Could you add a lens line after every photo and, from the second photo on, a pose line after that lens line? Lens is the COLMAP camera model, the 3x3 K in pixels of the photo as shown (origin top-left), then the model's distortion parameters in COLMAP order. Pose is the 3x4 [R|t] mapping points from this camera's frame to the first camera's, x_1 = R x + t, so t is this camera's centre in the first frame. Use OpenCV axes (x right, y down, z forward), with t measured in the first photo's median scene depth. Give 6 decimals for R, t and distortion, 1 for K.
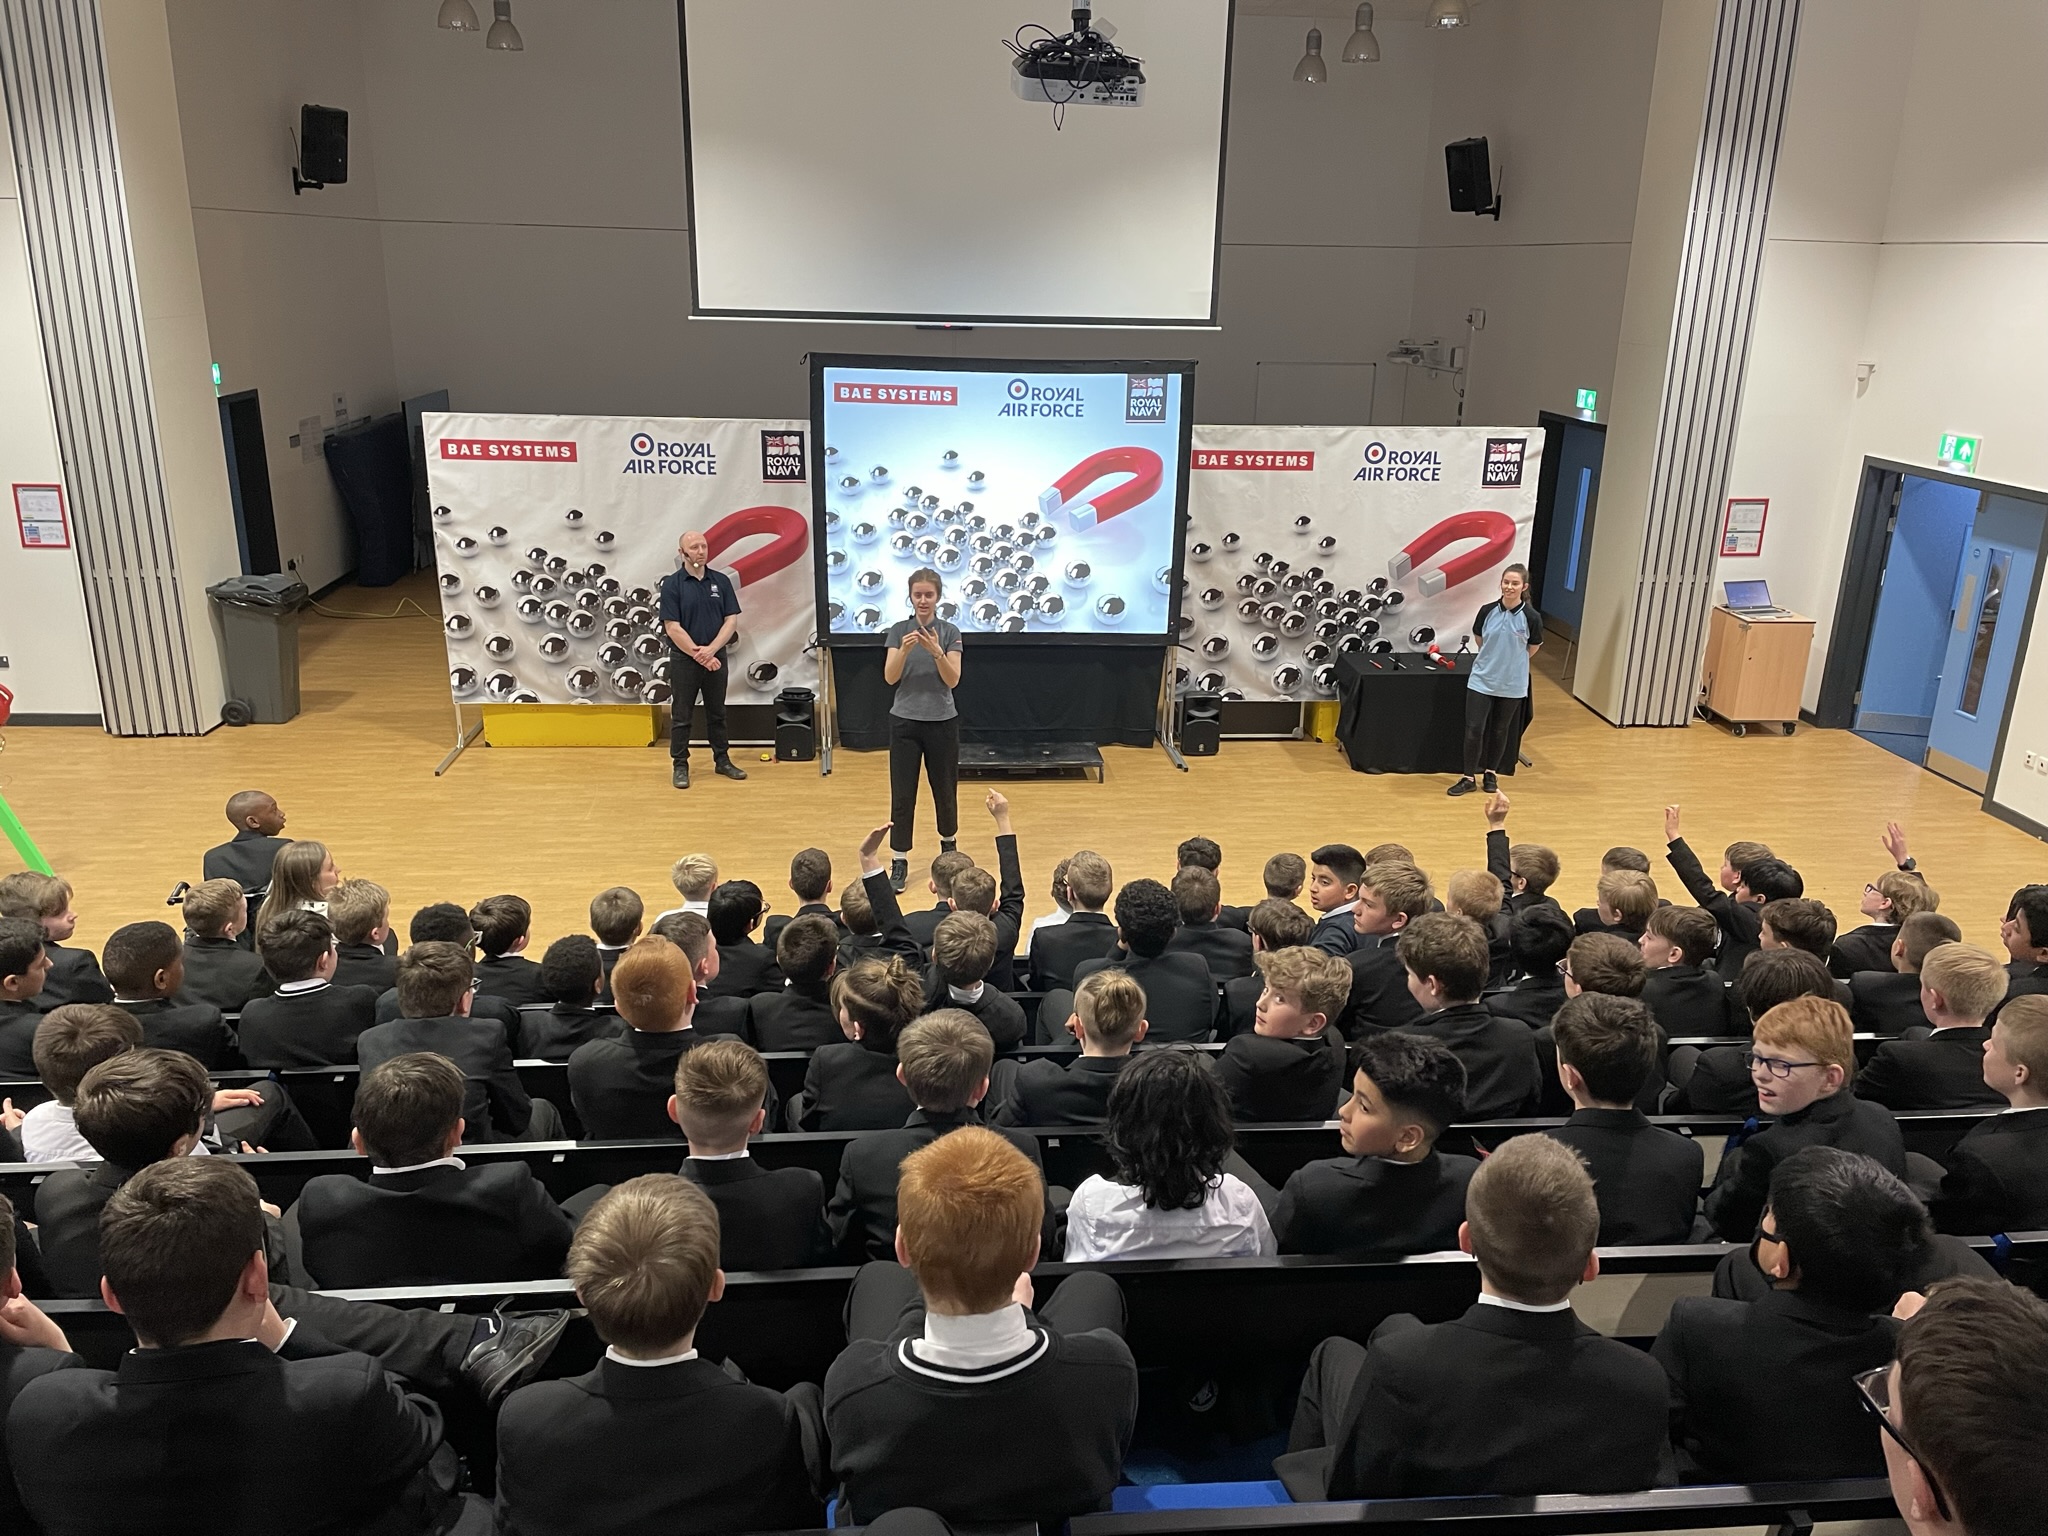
lens RADIAL K [[1637.0, 0, 1034.6], [0, 1637.0, 779.1], [0, 0, 1]] dist [0.063318, -0.056476]
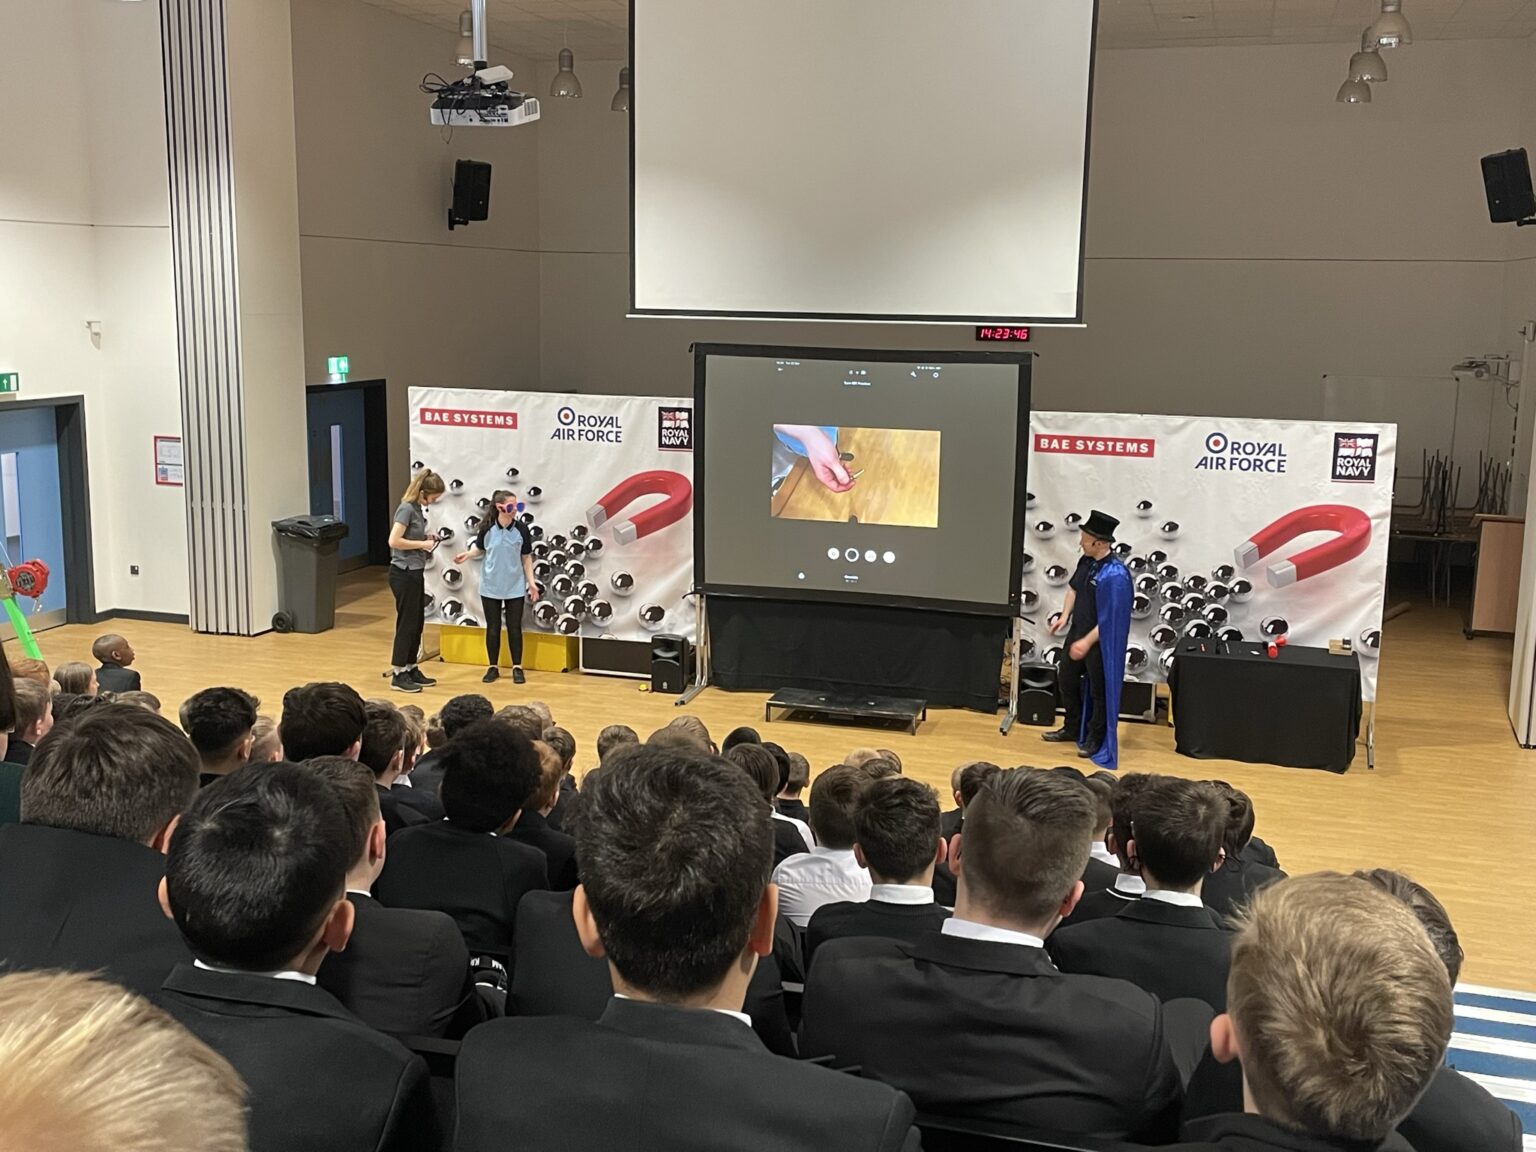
lens RADIAL K [[1737.0, 0, 768.1], [0, 1737.0, 573.5], [0, 0, 1]] dist [0.056045, 0.000000]
pose [[0.923593, 0.057306, -0.379066, 0.367054], [-0.113930, 0.985122, -0.128663, 0.053650], [0.366053, 0.162019, 0.916381, -0.085051]]
